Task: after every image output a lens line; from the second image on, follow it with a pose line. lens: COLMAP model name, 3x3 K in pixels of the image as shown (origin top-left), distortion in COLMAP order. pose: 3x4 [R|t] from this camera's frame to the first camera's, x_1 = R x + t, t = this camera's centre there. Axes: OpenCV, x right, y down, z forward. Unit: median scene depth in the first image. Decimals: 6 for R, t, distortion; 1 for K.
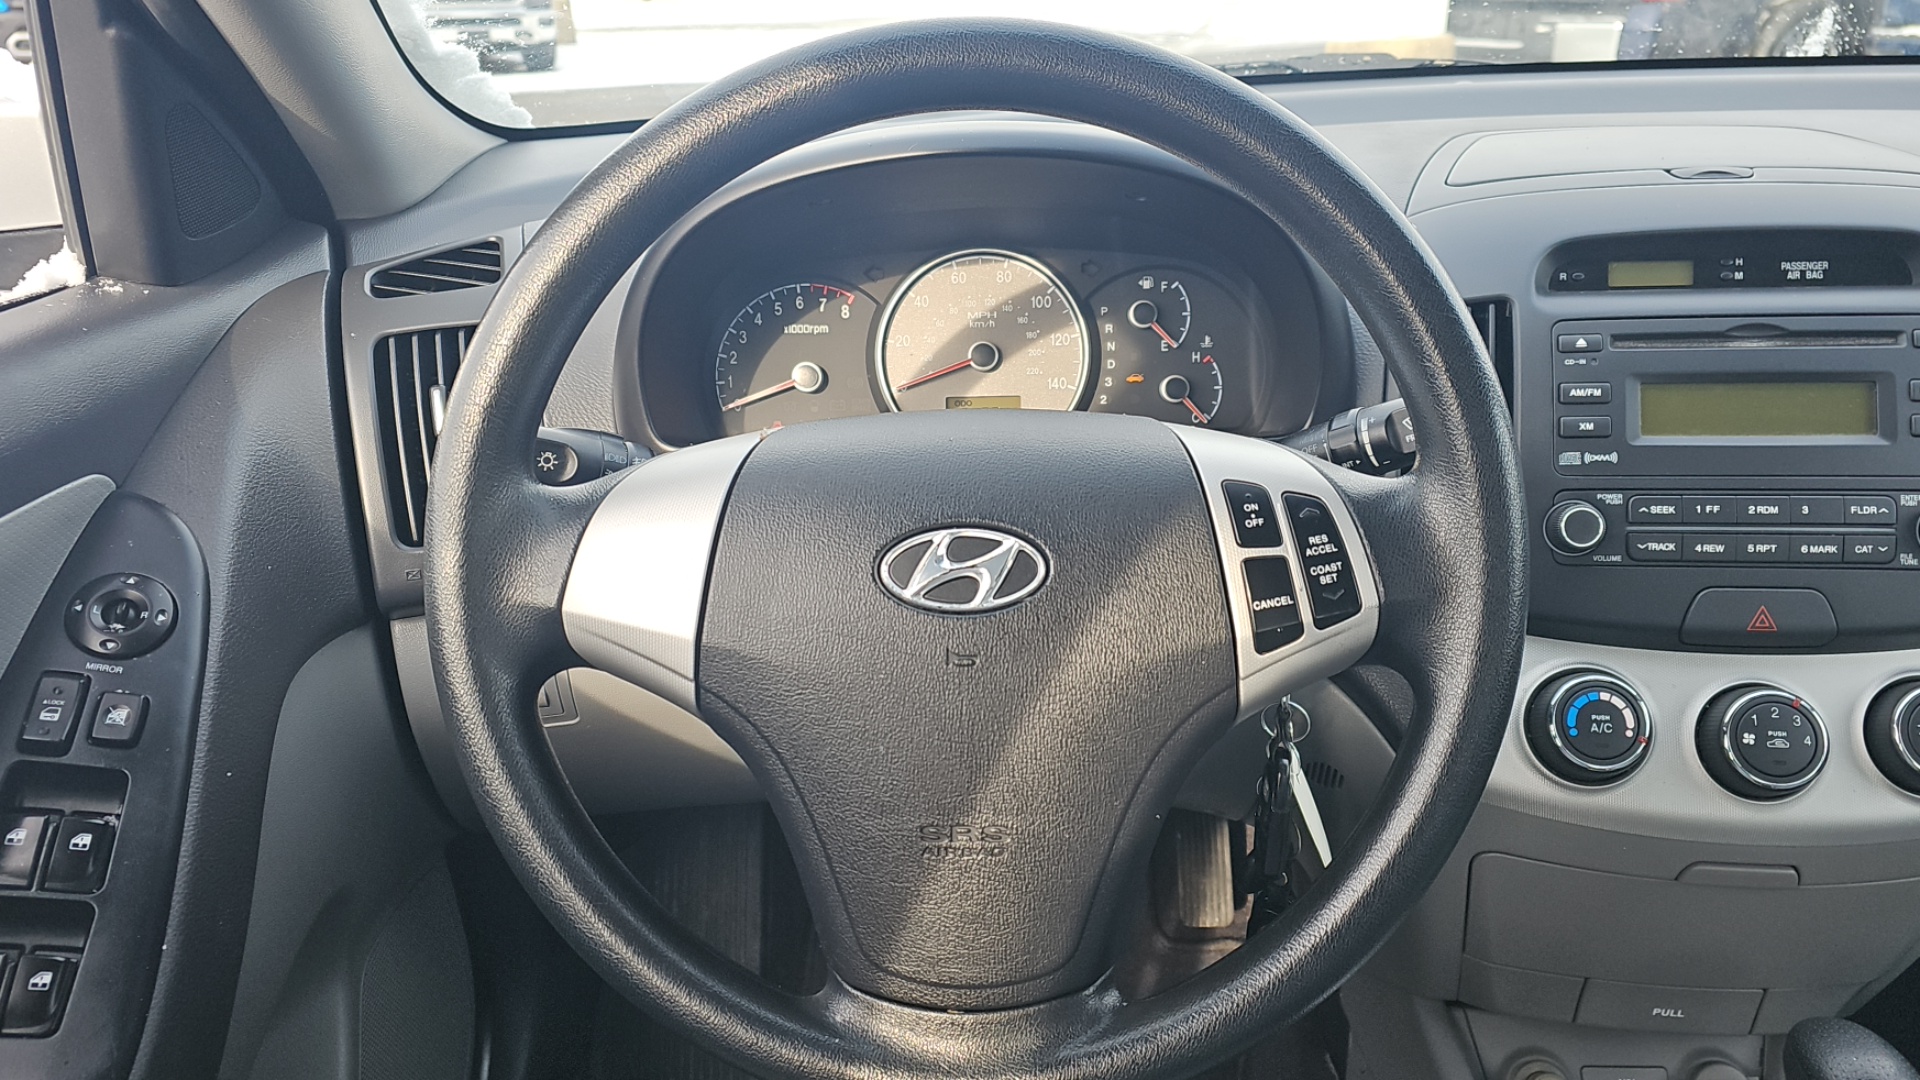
lens RADIAL K [[1361.0, 0, 973.3], [0, 1361.0, 546.1], [0, 0, 1]] dist [0.083071, -0.071240]
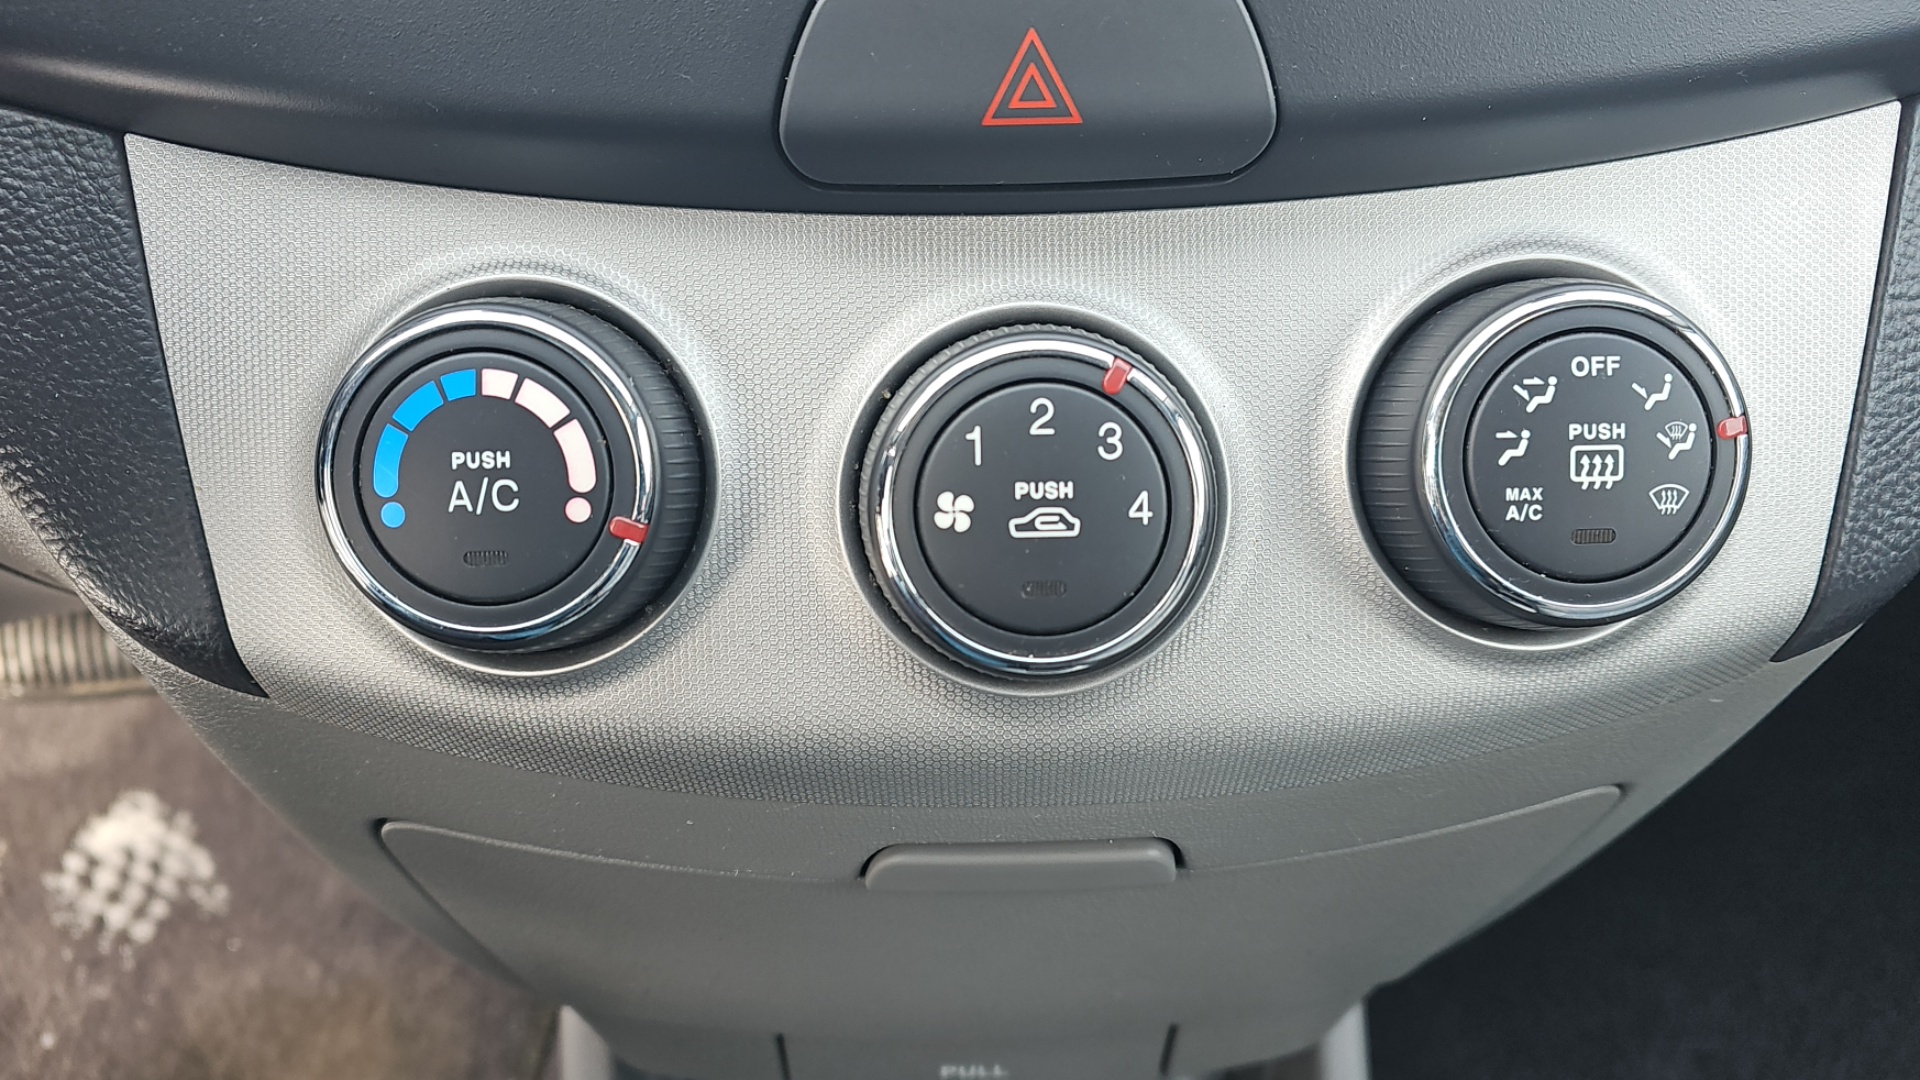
lens RADIAL K [[1361.0, 0, 975.7], [0, 1361.0, 539.2], [0, 0, 1]] dist [0.083071, -0.071240]
pose [[0.987033, -0.066480, 0.146106, 0.511860], [0.025337, 0.963319, 0.267161, 0.067641], [-0.158507, -0.259995, 0.952512, 0.714751]]
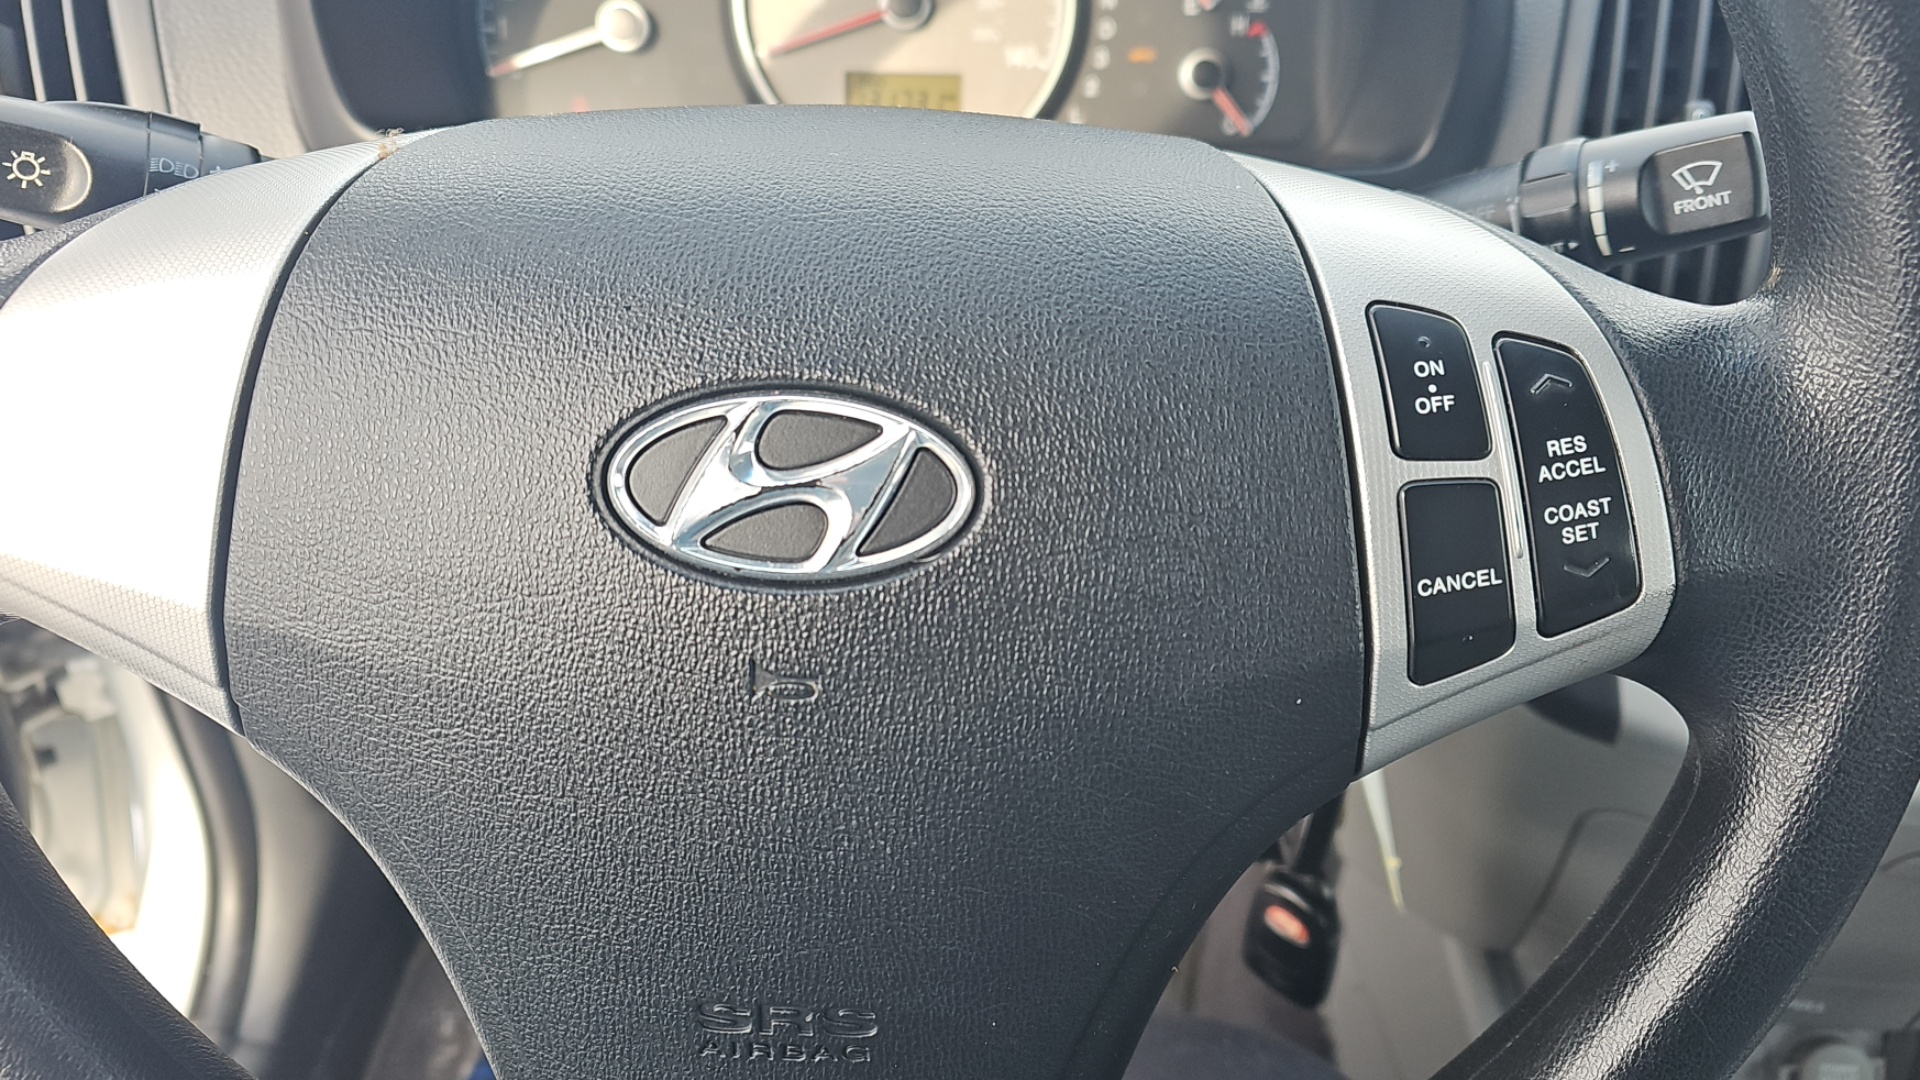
lens RADIAL K [[1361.0, 0, 980.6], [0, 1361.0, 559.2], [0, 0, 1]] dist [0.083071, -0.071240]
pose [[0.998529, 0.030467, 0.044841, 0.025500], [-0.040008, 0.972302, 0.230280, -0.047602], [-0.036583, -0.231736, 0.972091, 0.391739]]
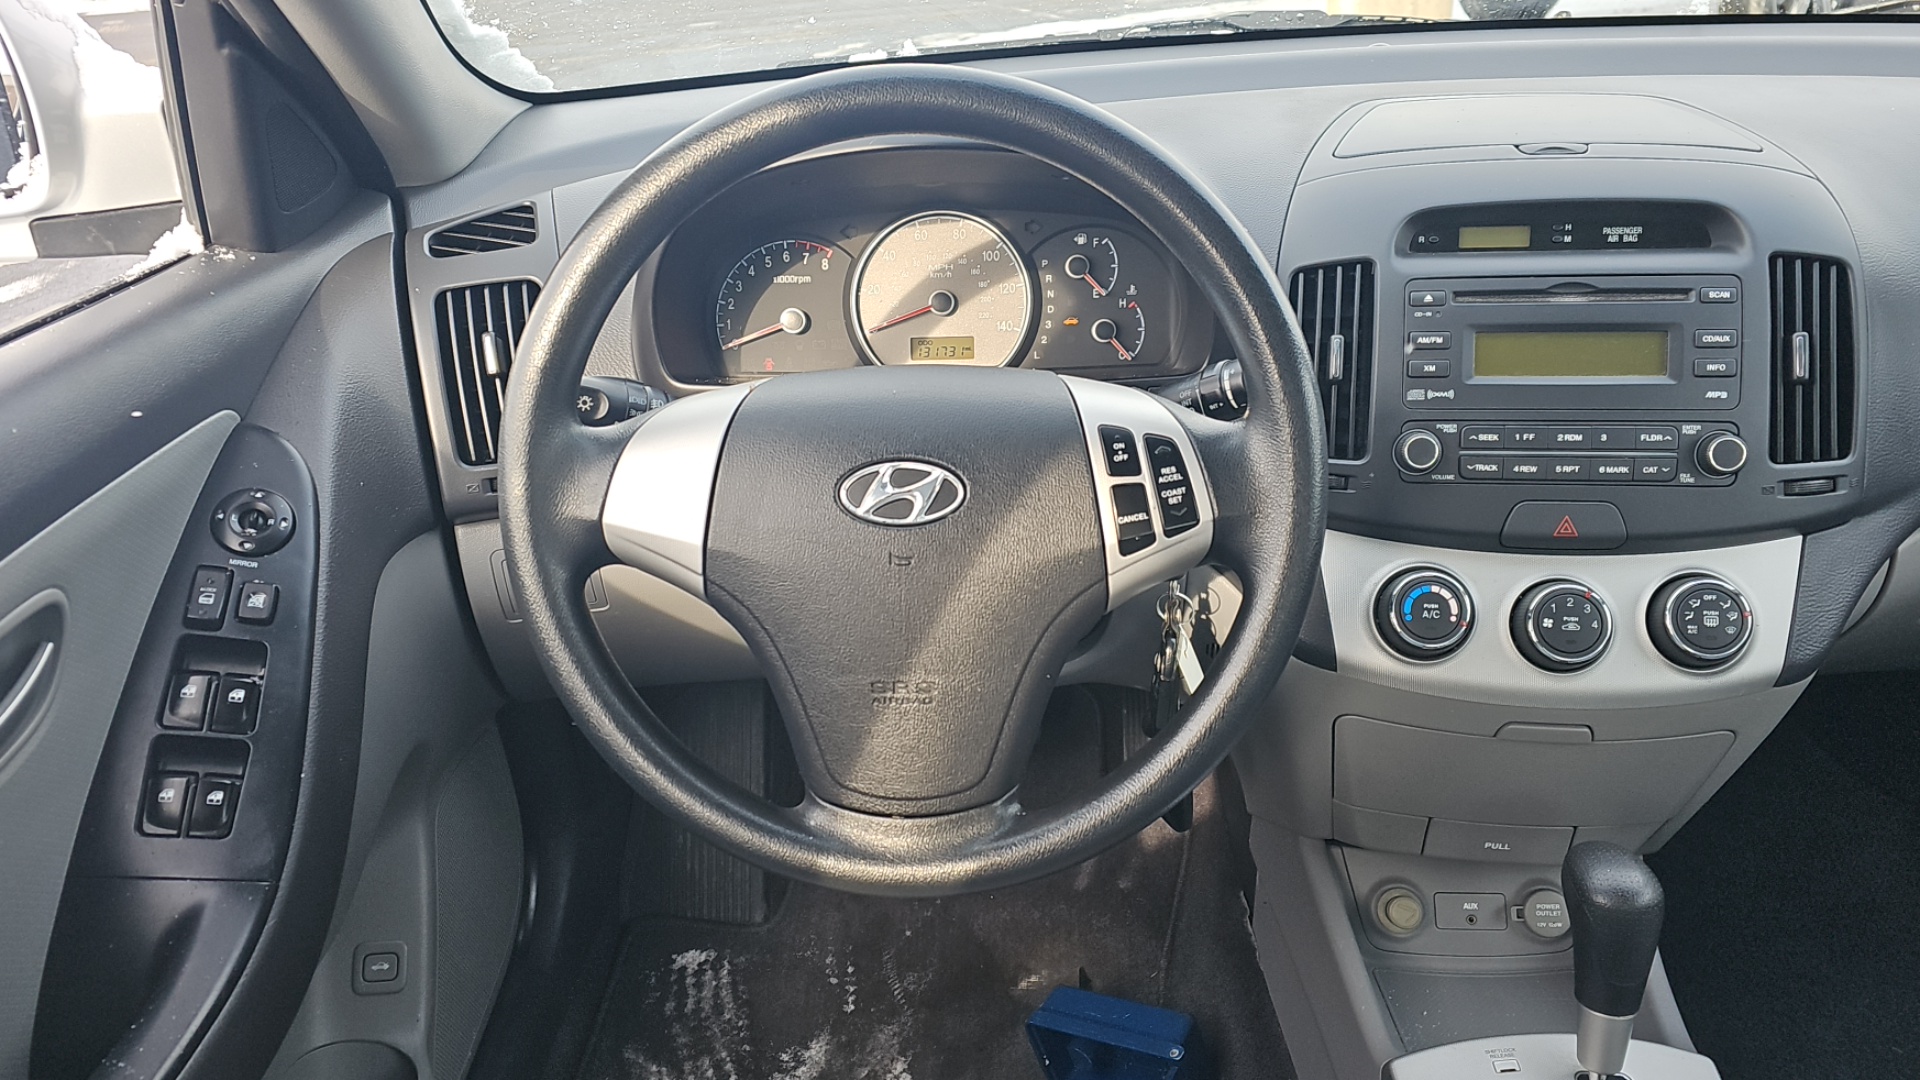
lens RADIAL K [[1361.0, 0, 945.6], [0, 1361.0, 548.6], [0, 0, 1]] dist [0.083071, -0.071240]
pose [[0.999710, 0.001878, -0.024012, 0.048198], [-0.000035, 0.997066, 0.076552, -0.021794], [0.024086, -0.076529, 0.996776, -0.236139]]
